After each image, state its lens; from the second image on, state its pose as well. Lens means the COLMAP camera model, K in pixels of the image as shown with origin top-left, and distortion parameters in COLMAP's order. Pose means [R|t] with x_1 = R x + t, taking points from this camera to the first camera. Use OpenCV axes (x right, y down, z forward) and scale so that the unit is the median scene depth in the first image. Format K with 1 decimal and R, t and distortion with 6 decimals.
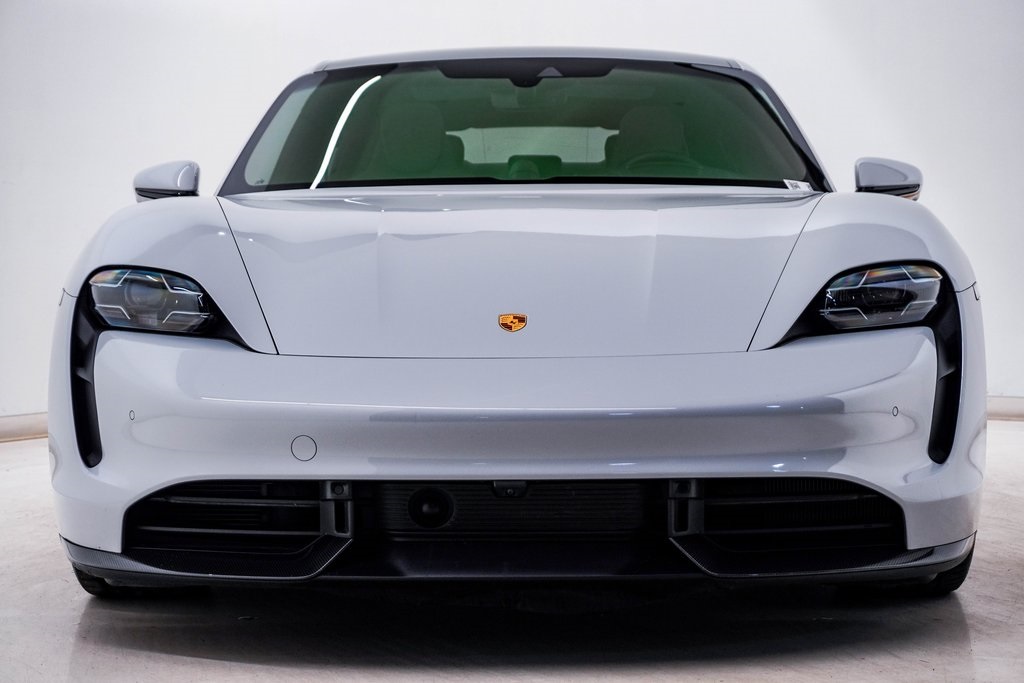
lens RADIAL K [[2183.1, 0, 513.5], [0, 2183.1, 343.8], [0, 0, 1]] dist [-0.001836, 0.000000]
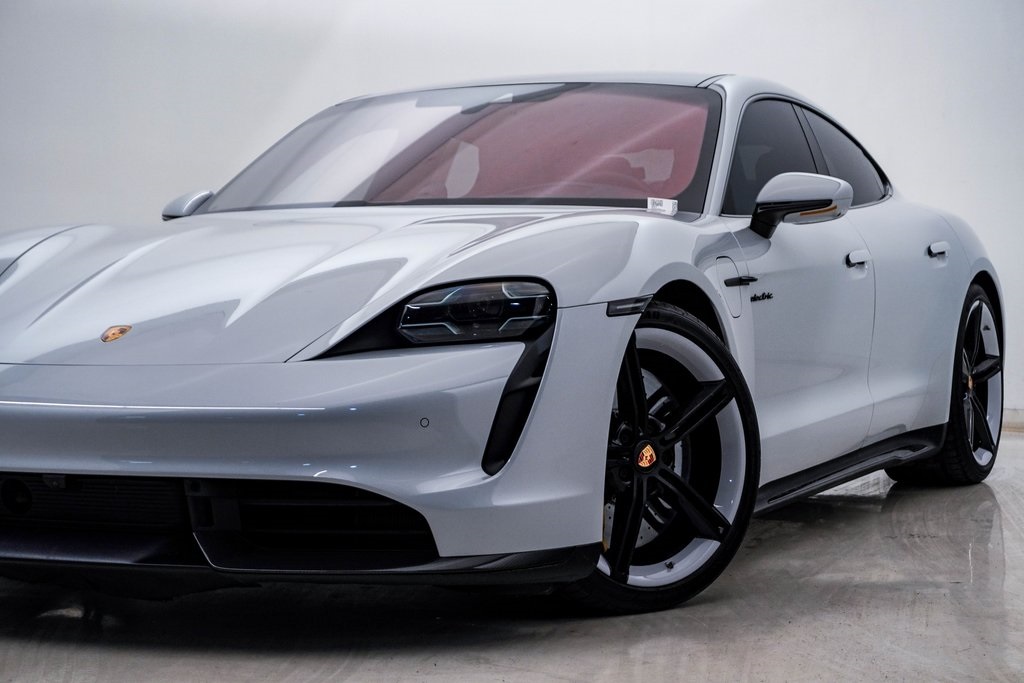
lens RADIAL K [[2183.1, 0, 513.1], [0, 2183.1, 342.6], [0, 0, 1]] dist [-0.001836, 0.000000]
pose [[0.913353, 0.010104, -0.407042, 0.619950], [-0.013966, 0.999881, -0.006518, -0.000653], [0.406928, 0.011638, 0.913386, 0.067798]]
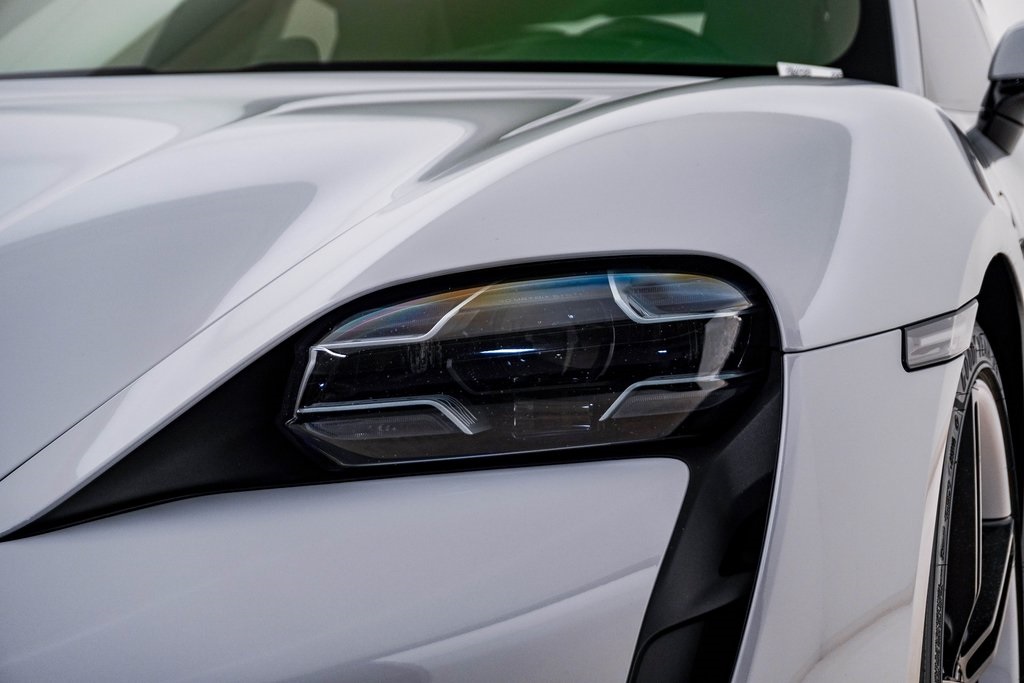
lens RADIAL K [[2183.1, 0, 513.3], [0, 2183.1, 344.0], [0, 0, 1]] dist [-0.001836, 0.000000]
pose [[0.953521, 0.022674, -0.300472, 0.272900], [-0.015840, 0.999558, 0.025159, -0.033879], [0.300909, -0.019230, 0.953459, 0.700092]]
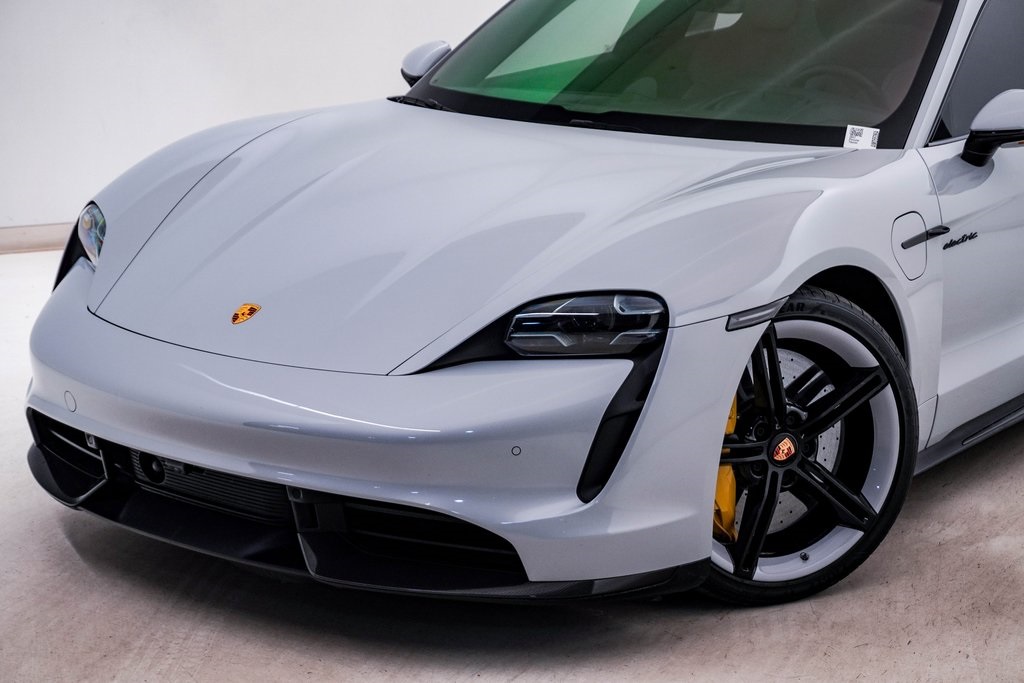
lens RADIAL K [[2183.1, 0, 509.6], [0, 2183.1, 345.9], [0, 0, 1]] dist [-0.001836, 0.000000]
pose [[0.796624, 0.149726, -0.585639, 0.748428], [-0.032127, 0.977956, 0.206326, -0.223621], [0.603621, -0.145549, 0.783873, 0.195410]]
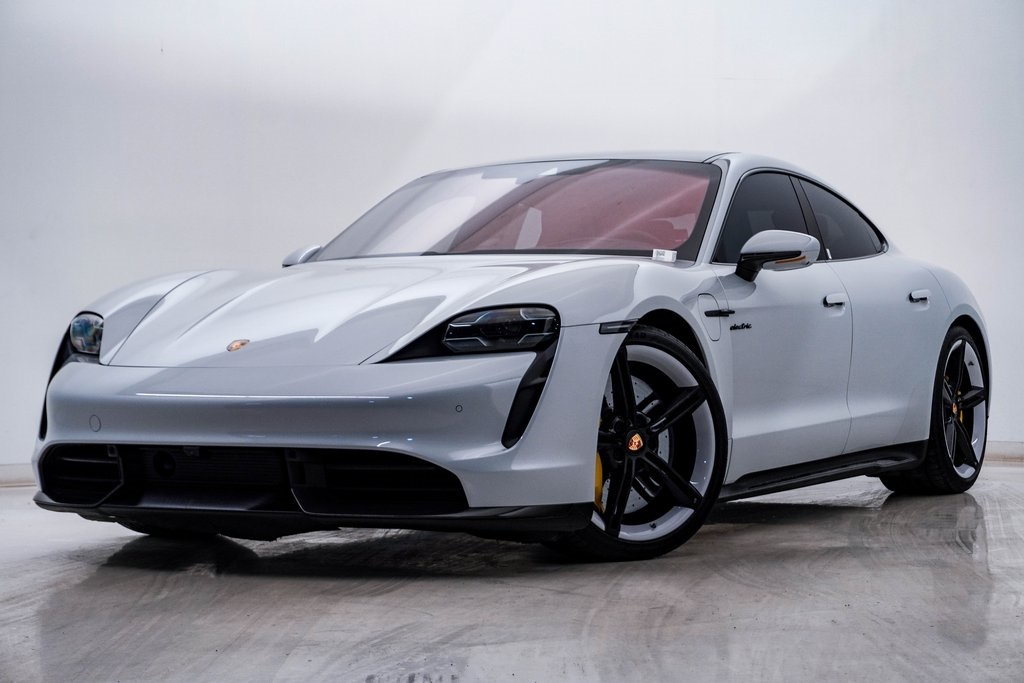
lens RADIAL K [[2183.1, 0, 509.6], [0, 2183.1, 337.3], [0, 0, 1]] dist [-0.001836, 0.000000]
pose [[0.883232, 0.000389, -0.468935, 0.848978], [-0.021638, 0.998968, -0.039927, 0.039830], [0.468436, 0.045412, 0.882330, -0.233416]]
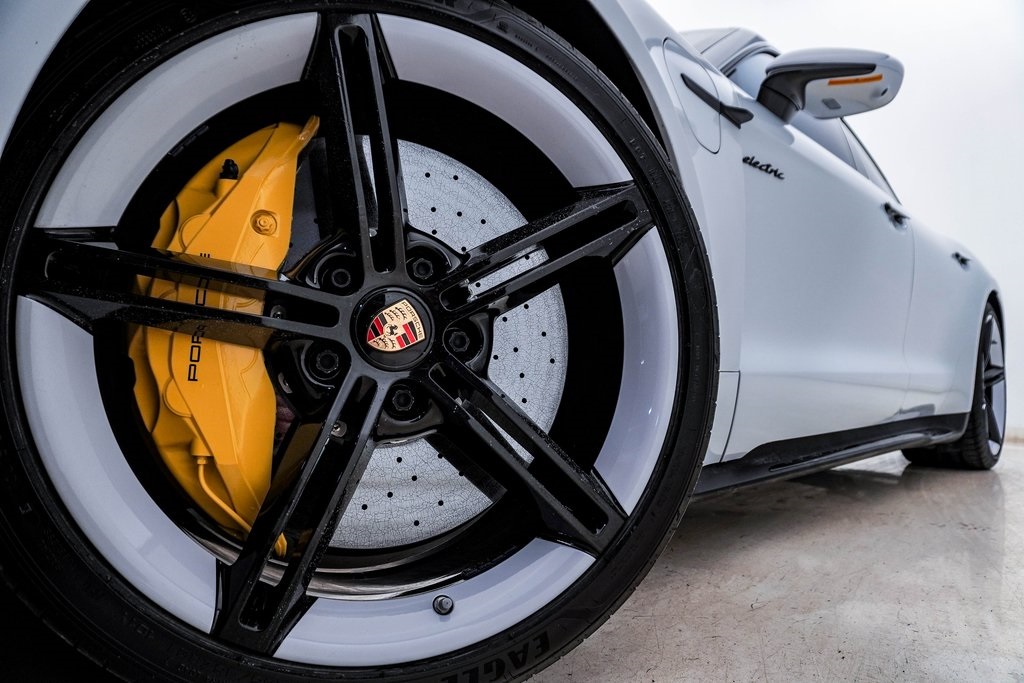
lens RADIAL K [[694.0, 0, 515.8], [0, 694.0, 339.9], [0, 0, 1]] dist [-0.021082, 0.000813]
pose [[0.751925, 0.005647, -0.659225, 0.336923], [-0.079176, 0.993499, -0.081800, 0.062924], [0.654477, 0.113702, 0.747483, 1.041971]]
